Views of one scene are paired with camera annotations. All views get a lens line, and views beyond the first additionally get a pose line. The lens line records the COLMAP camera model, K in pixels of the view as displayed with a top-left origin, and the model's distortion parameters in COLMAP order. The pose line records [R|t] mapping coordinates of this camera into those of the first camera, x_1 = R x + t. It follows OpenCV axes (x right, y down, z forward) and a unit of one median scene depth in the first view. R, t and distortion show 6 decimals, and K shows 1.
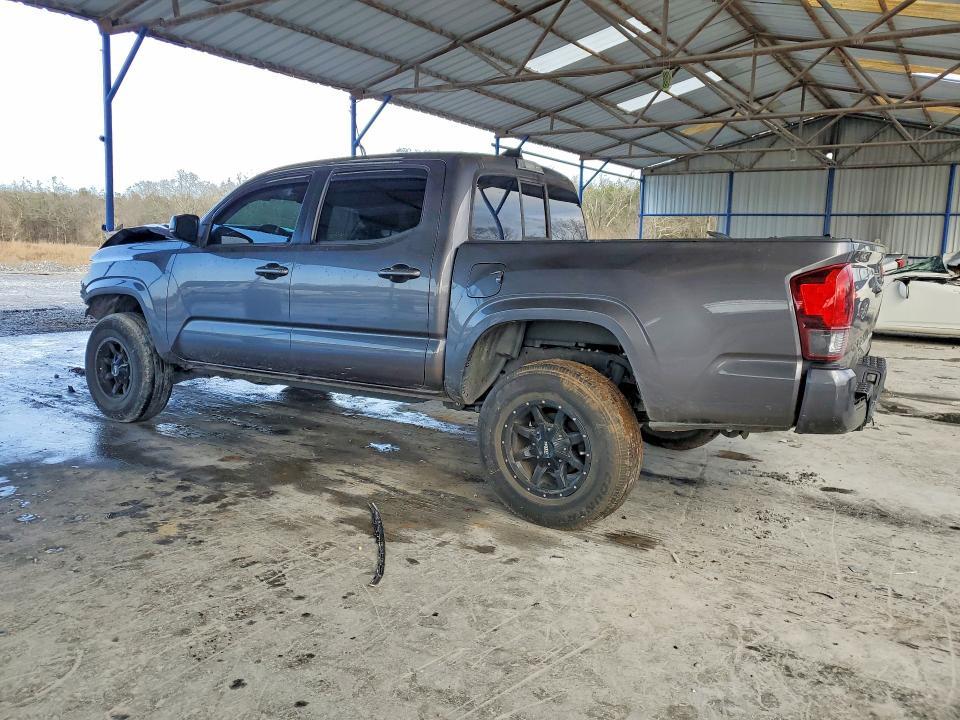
lens RADIAL K [[751.8, 0, 480.7], [0, 751.8, 362.3], [0, 0, 1]] dist [0.015824, 0.013274]
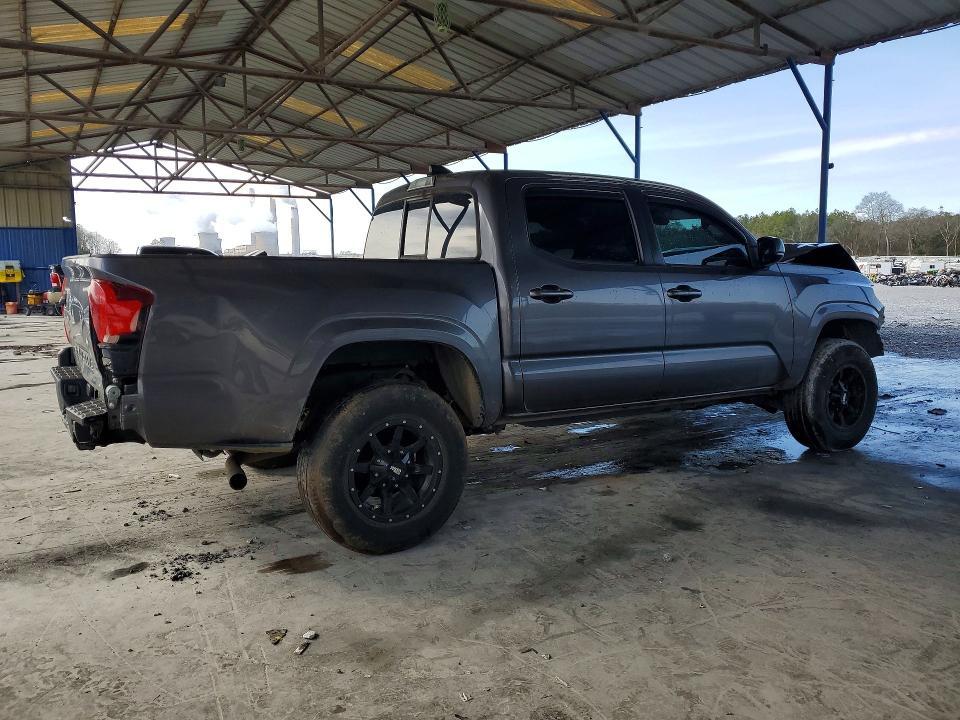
lens RADIAL K [[751.8, 0, 473.9], [0, 751.8, 360.6], [0, 0, 1]] dist [0.015824, 0.013274]
pose [[-0.449664, 0.089199, -0.888733, 1.021650], [-0.130227, 0.977822, 0.164030, -0.225866], [0.883653, 0.189496, -0.428075, 1.665116]]
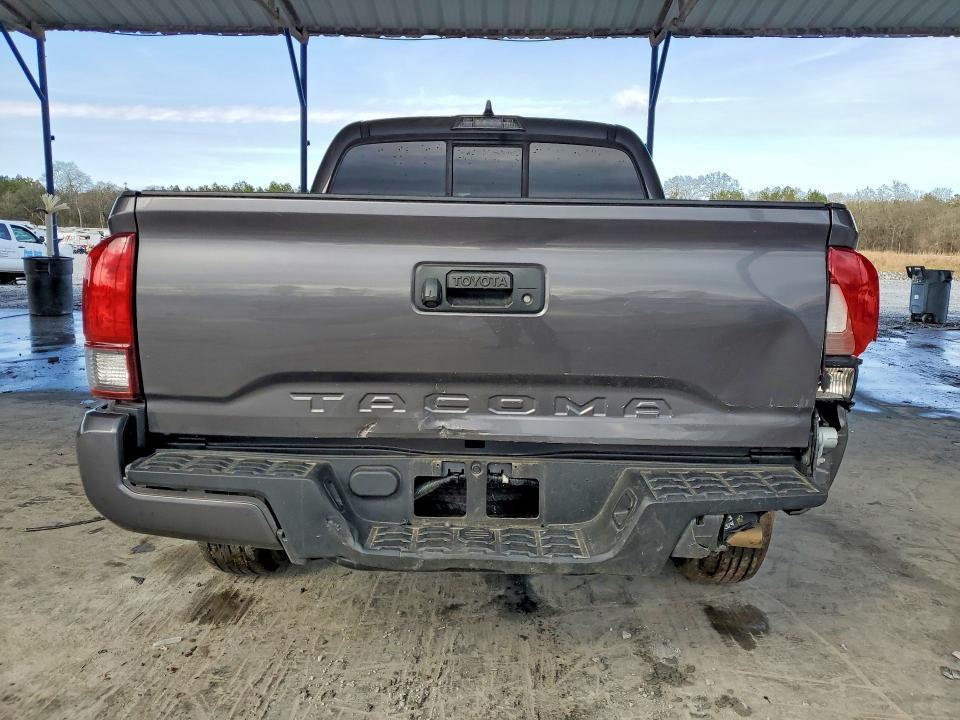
lens RADIAL K [[751.8, 0, 474.5], [0, 751.8, 354.3], [0, 0, 1]] dist [0.015824, 0.013274]
pose [[0.519903, 0.109902, -0.847126, 0.793940], [-0.127605, 0.990554, 0.050196, -0.074942], [0.844641, 0.082000, 0.529016, 0.656855]]
